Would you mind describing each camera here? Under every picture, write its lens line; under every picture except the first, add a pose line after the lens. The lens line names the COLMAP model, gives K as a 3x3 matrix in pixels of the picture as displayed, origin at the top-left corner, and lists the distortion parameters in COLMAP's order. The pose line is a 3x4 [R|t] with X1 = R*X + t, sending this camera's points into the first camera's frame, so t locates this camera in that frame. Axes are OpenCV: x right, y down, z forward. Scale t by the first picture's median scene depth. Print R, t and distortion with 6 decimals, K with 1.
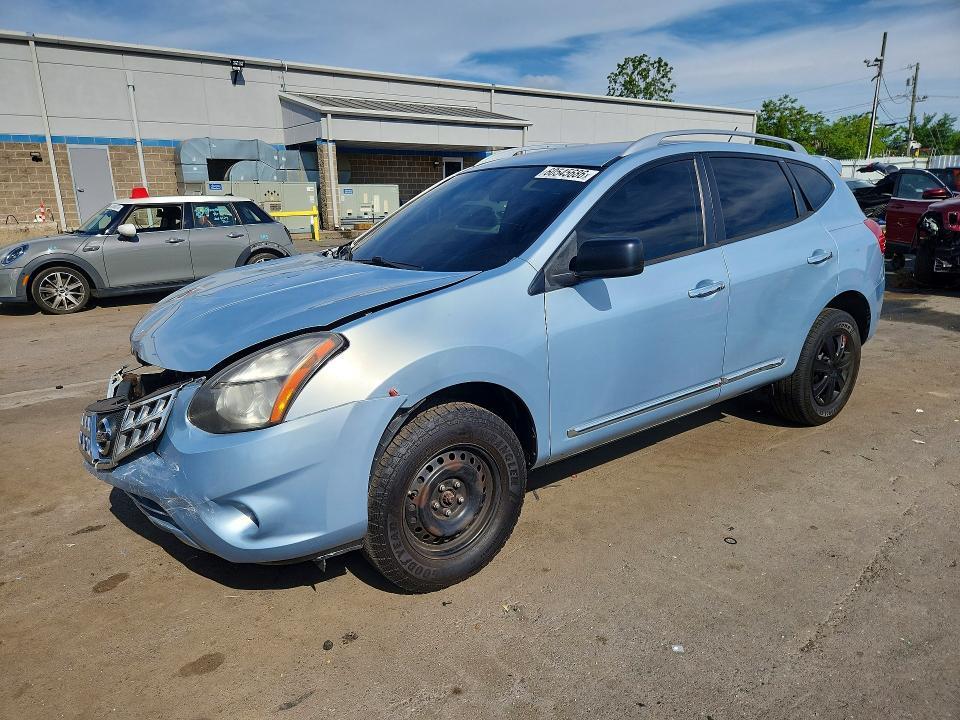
lens RADIAL K [[662.5, 0, 473.7], [0, 662.5, 356.0], [0, 0, 1]] dist [0.022868, -0.003709]
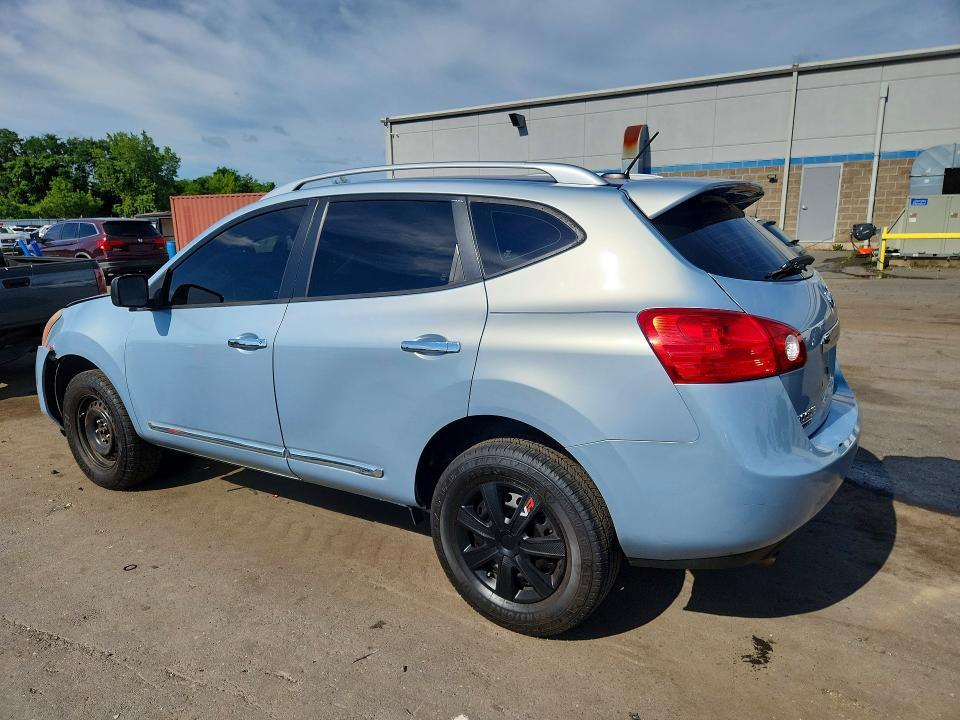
lens RADIAL K [[662.5, 0, 473.1], [0, 662.5, 366.7], [0, 0, 1]] dist [0.022868, -0.003709]
pose [[0.357531, 0.211416, -0.909657, 0.234915], [-0.212634, 0.966884, 0.141143, -0.047233], [0.909373, 0.142961, 0.390645, 0.164313]]
